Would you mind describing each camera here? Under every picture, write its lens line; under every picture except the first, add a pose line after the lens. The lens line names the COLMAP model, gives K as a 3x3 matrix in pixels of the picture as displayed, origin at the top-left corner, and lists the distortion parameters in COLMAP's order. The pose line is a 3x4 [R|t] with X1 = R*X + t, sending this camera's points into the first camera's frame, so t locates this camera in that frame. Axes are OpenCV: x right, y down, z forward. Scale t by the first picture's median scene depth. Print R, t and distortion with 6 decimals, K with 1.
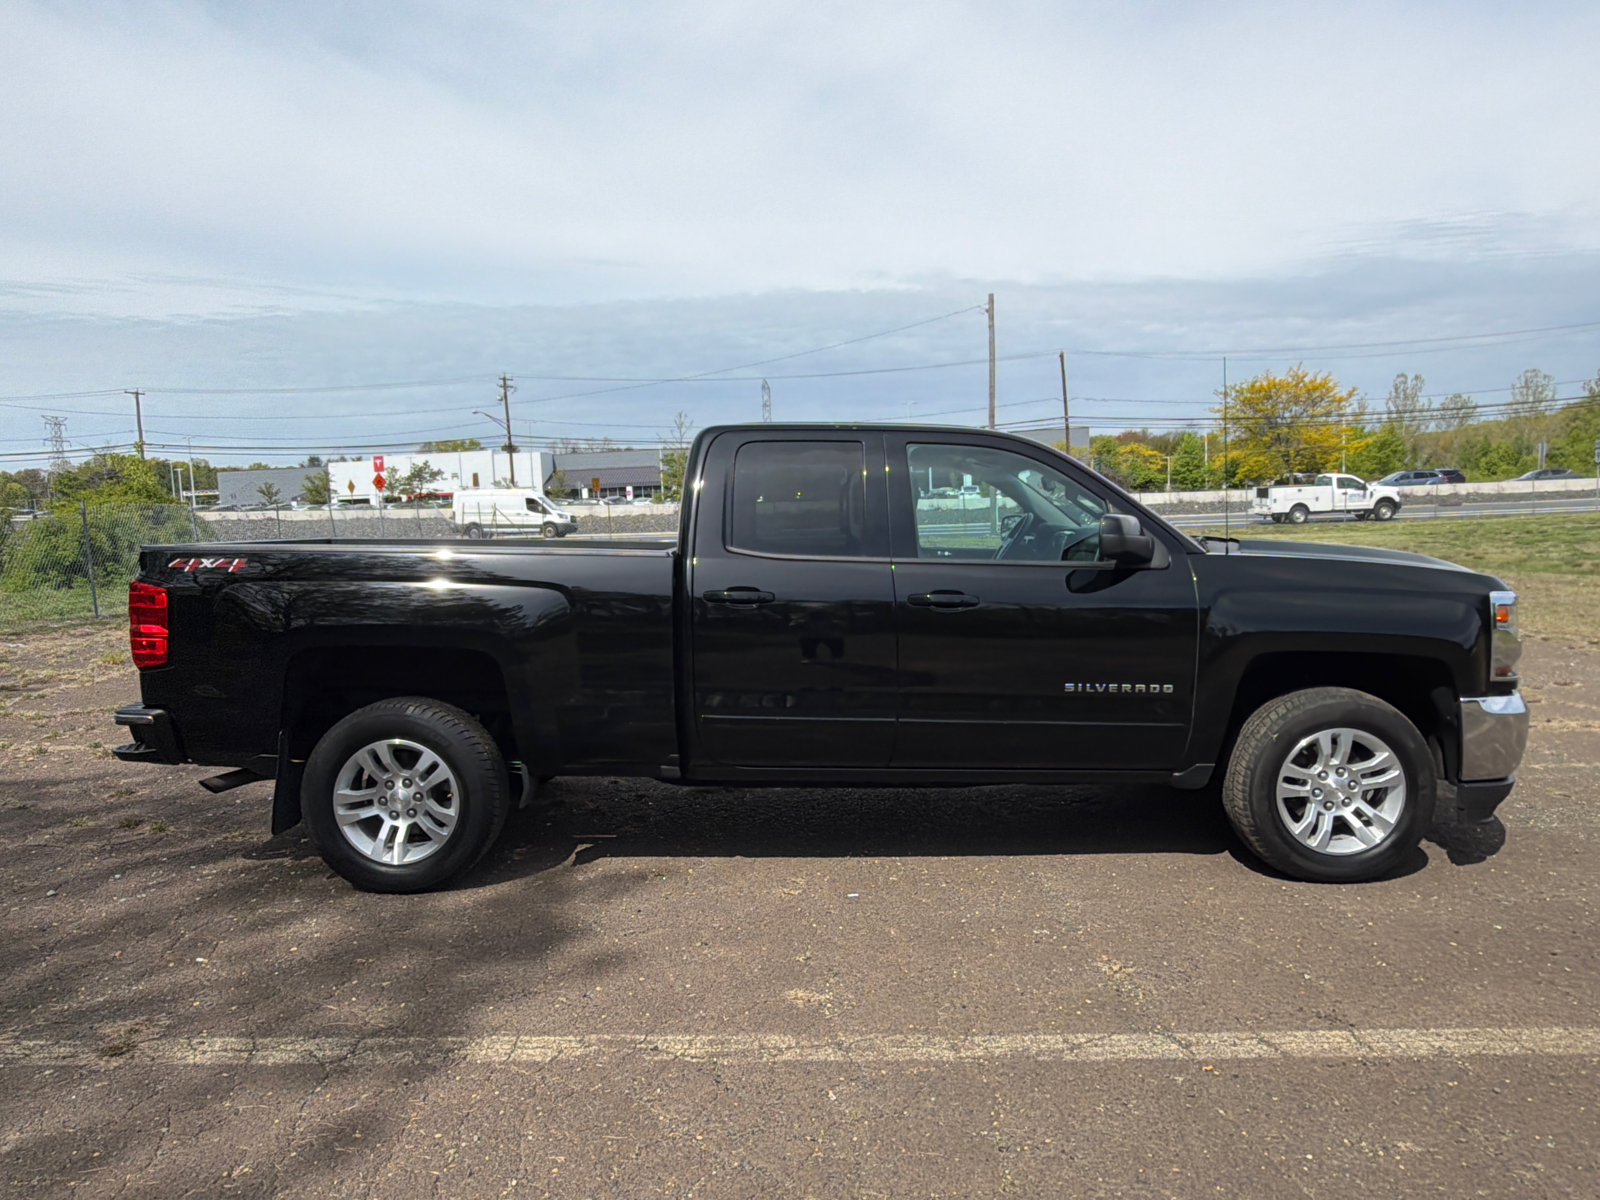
lens RADIAL K [[1140.0, 0, 779.5], [0, 1140.0, 594.4], [0, 0, 1]] dist [-0.002627, 0.005756]
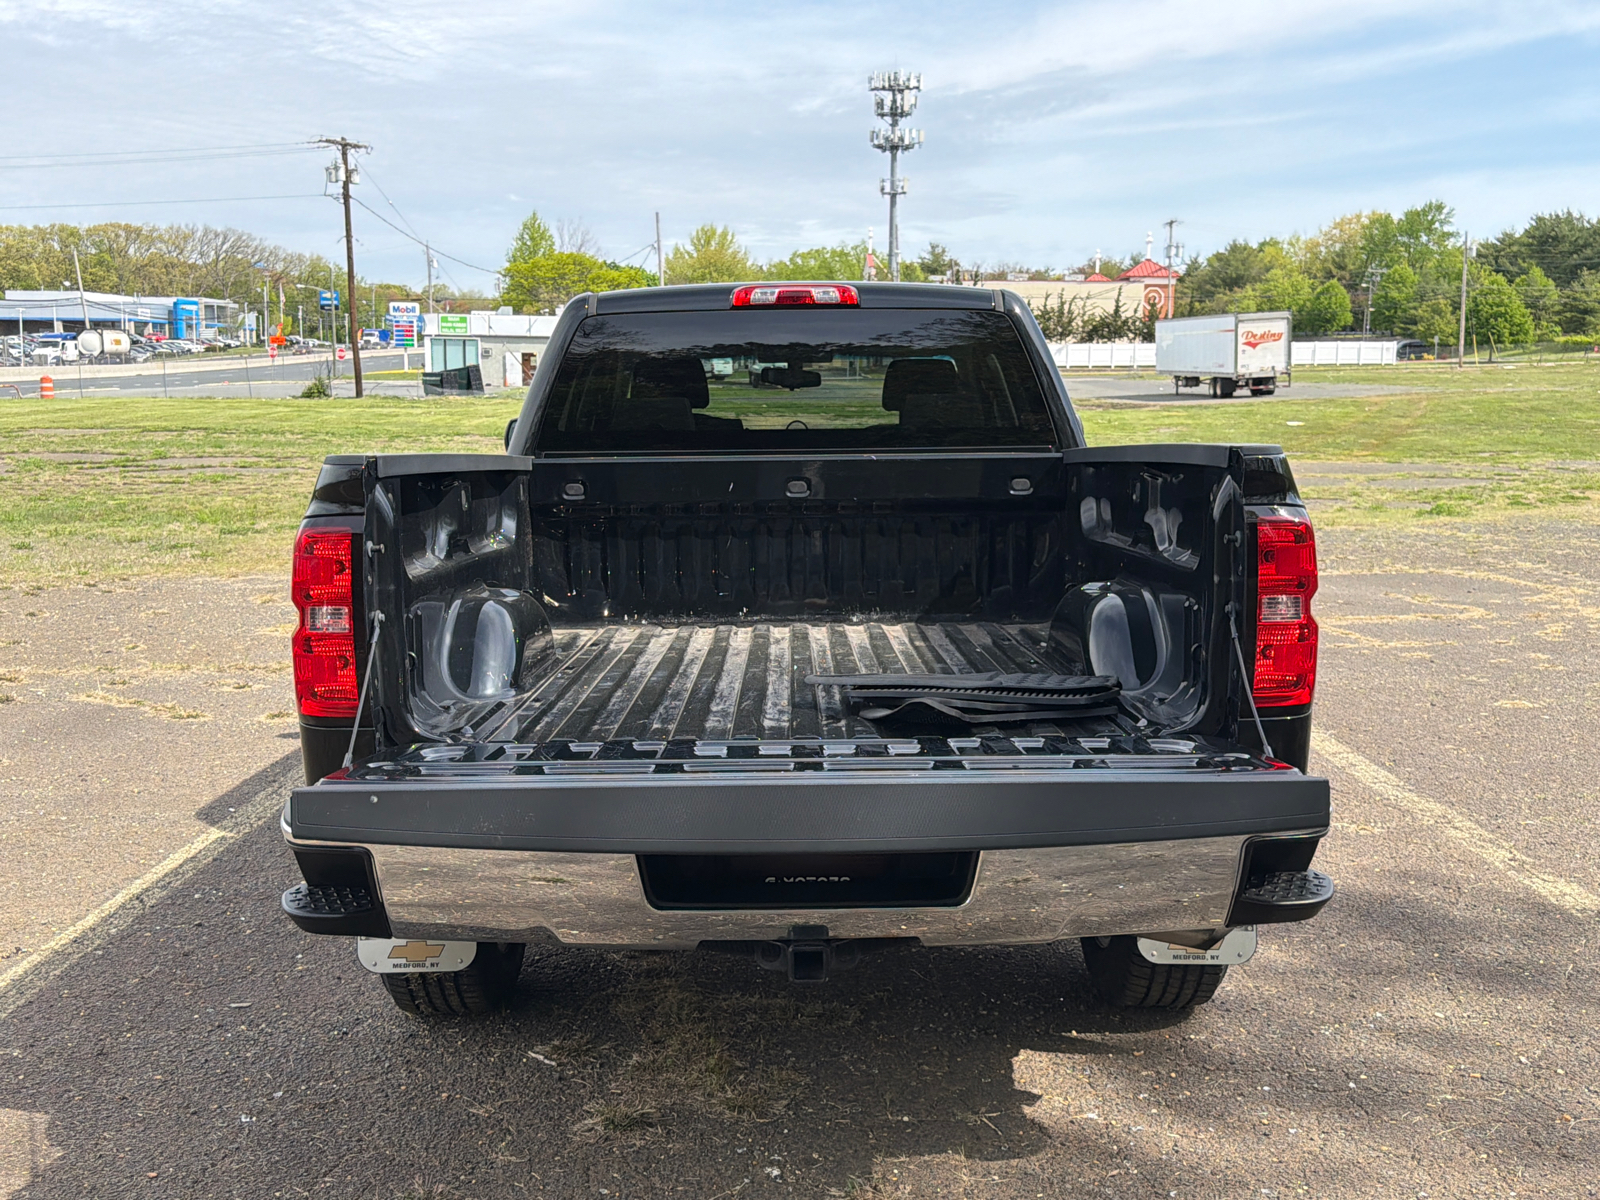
lens RADIAL K [[1666.4, 0, 796.1], [0, 1666.4, 613.1], [0, 0, 1]] dist [0.068140, 0.000000]
pose [[-0.030186, -0.102758, 0.994248, -0.109750], [0.076842, 0.991519, 0.104809, -0.005473], [-0.996586, 0.079564, -0.022034, 0.108026]]
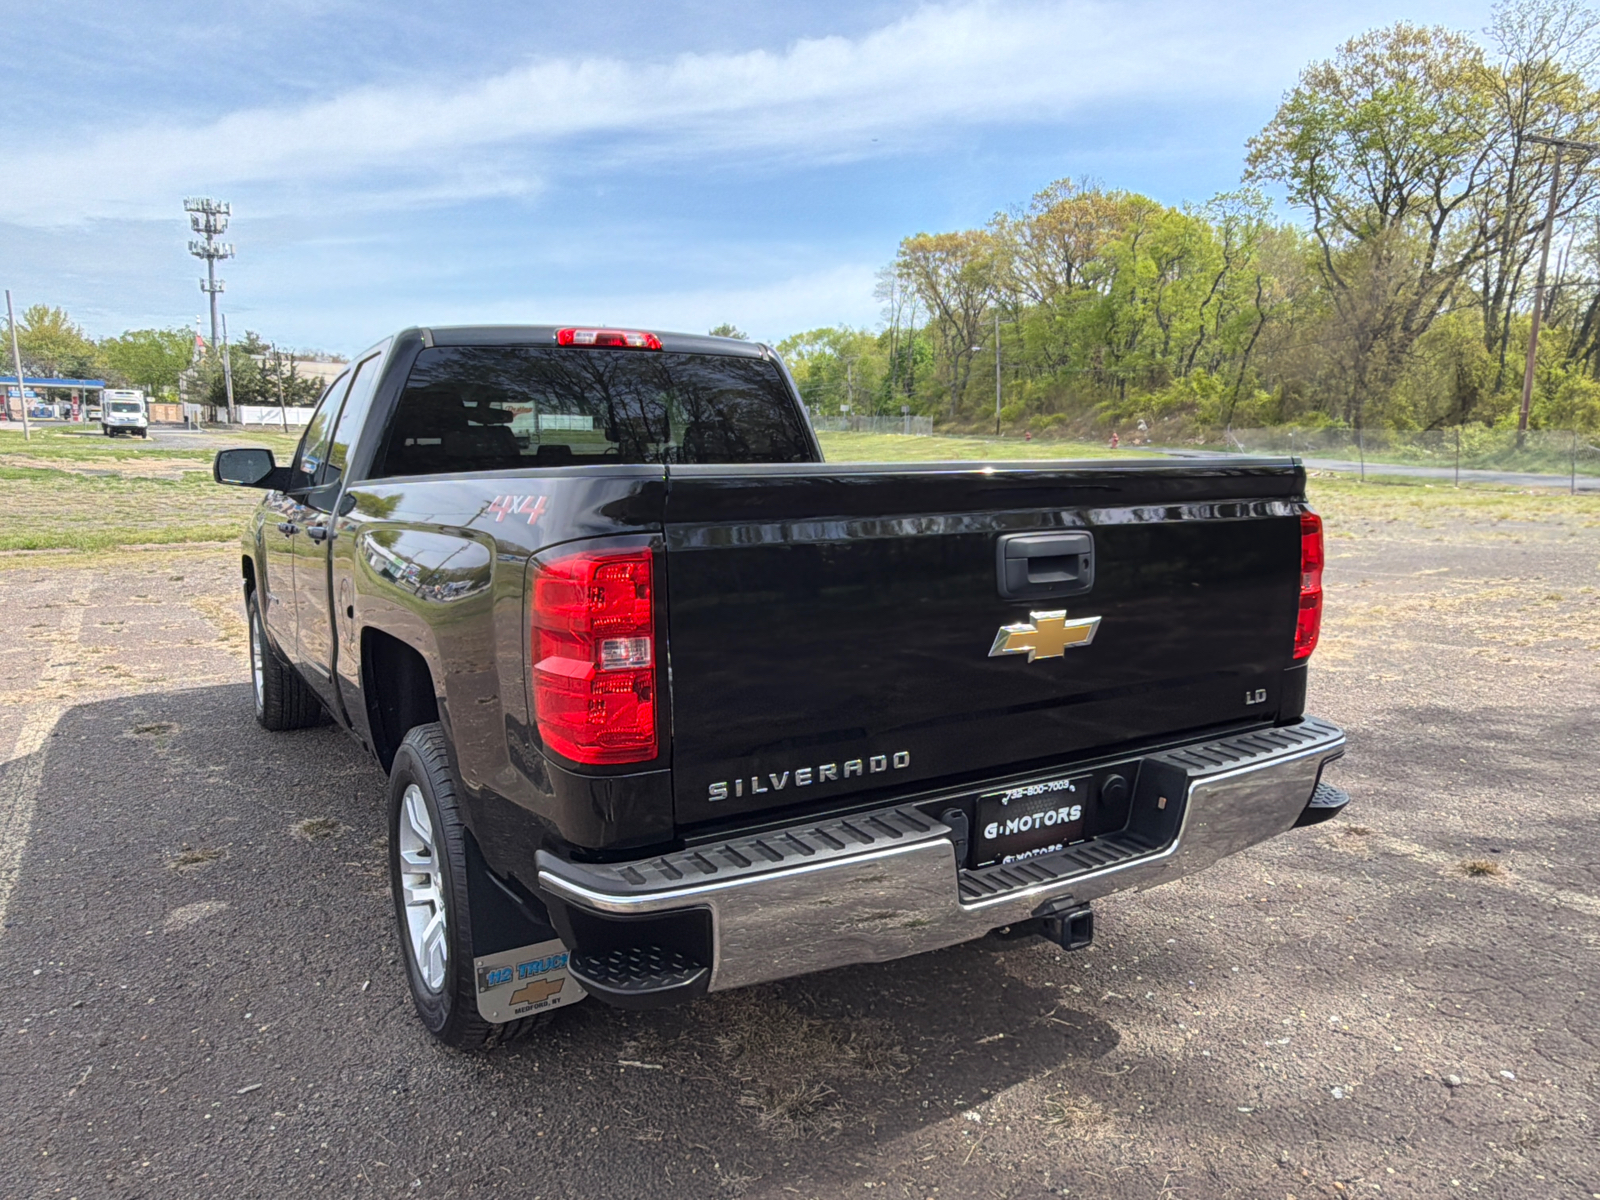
lens RADIAL K [[1140.0, 0, 802.7], [0, 1140.0, 602.5], [0, 0, 1]] dist [-0.002627, 0.005756]
pose [[-0.538656, -0.087517, 0.837968, -0.082531], [0.072756, 0.986043, 0.149750, -0.006784], [-0.839379, 0.141631, -0.524770, 0.137480]]
